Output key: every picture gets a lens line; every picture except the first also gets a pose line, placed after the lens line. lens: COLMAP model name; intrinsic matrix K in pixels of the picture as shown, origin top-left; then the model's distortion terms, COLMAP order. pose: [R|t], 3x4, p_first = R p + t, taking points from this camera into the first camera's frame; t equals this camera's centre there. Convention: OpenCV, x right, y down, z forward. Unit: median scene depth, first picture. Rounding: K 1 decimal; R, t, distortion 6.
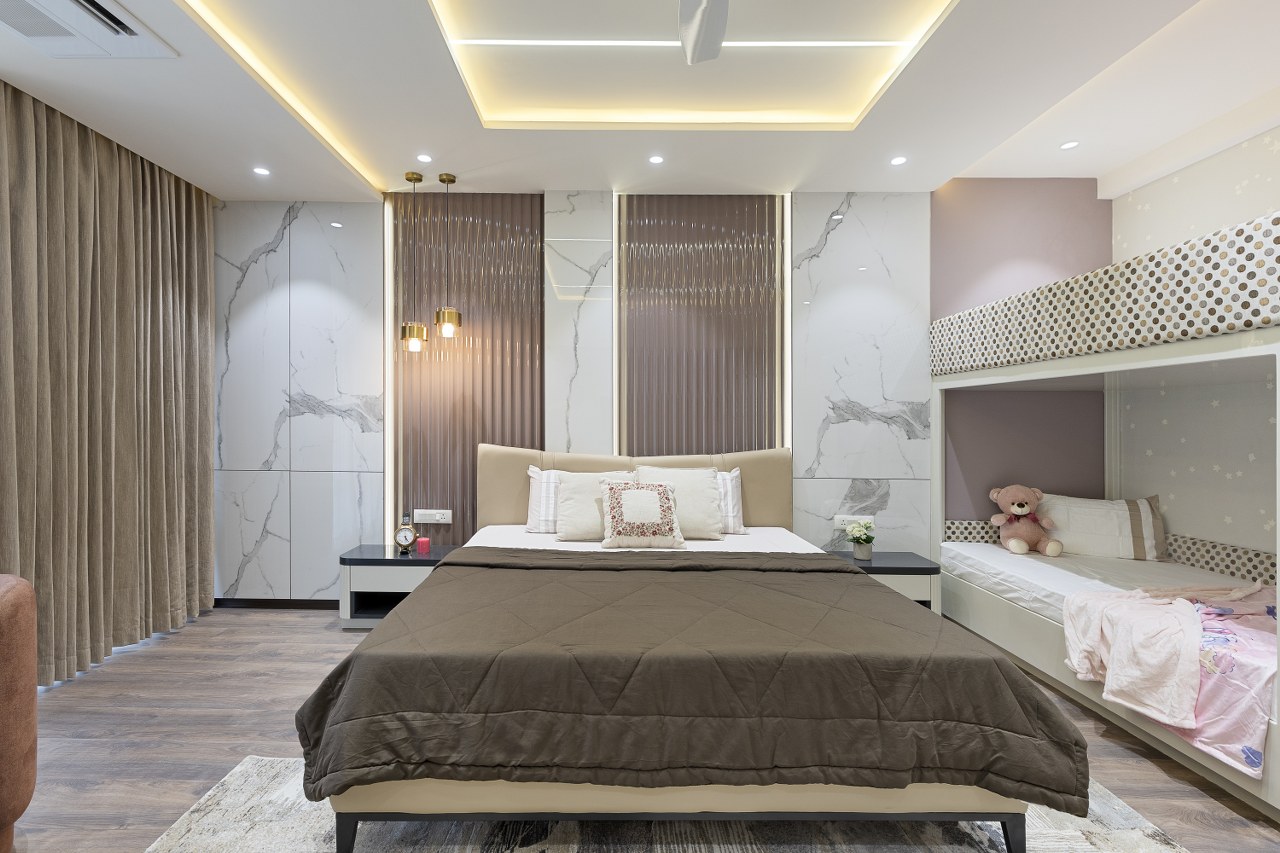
lens RADIAL K [[593.0, 0, 615.6], [0, 593.0, 422.9], [0, 0, 1]] dist [0.012137, -0.001195]
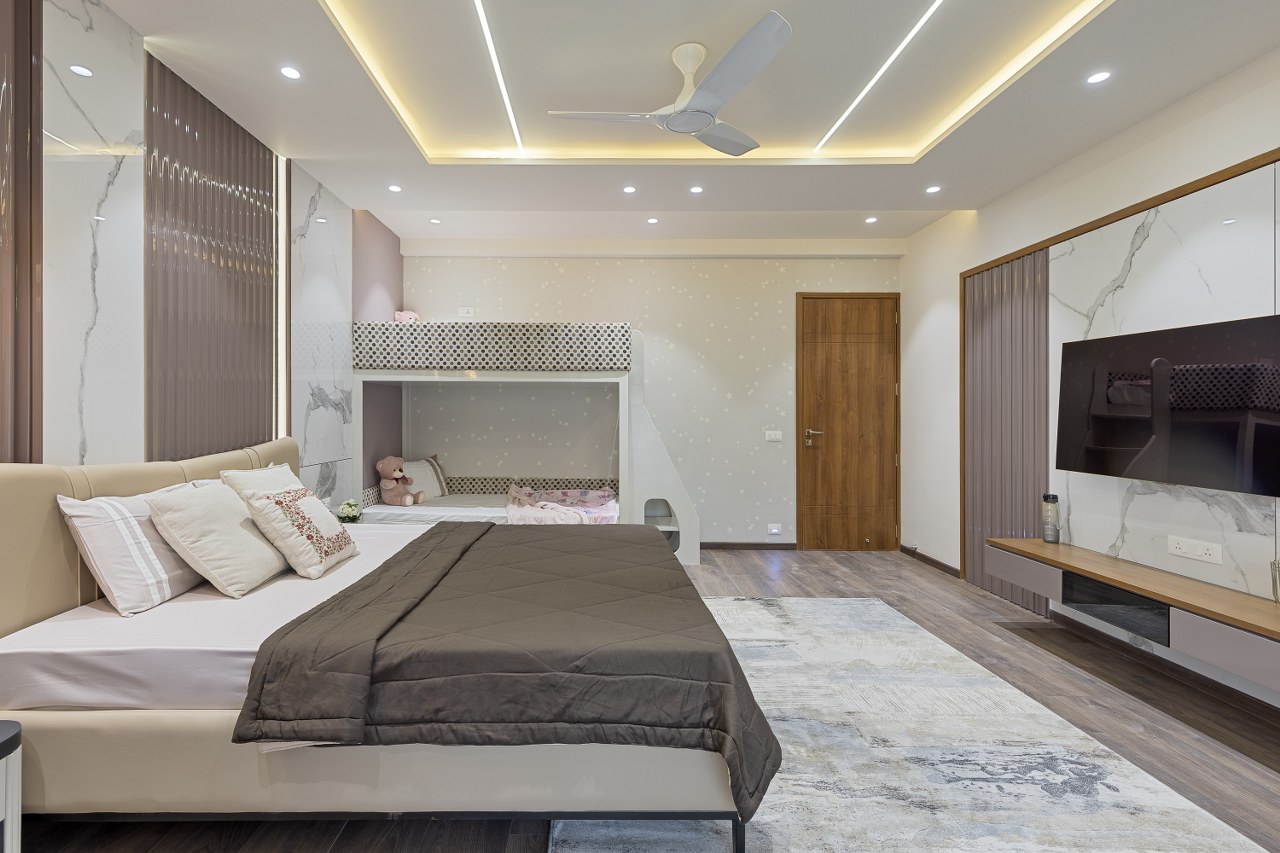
lens RADIAL K [[593.0, 0, 615.6], [0, 593.0, 422.9], [0, 0, 1]] dist [0.012137, -0.001195]
pose [[-0.019539, -0.024309, 0.999514, -0.645043], [-0.001222, 0.999704, 0.024290, -0.002493], [-0.999808, -0.000747, -0.019563, 0.518285]]
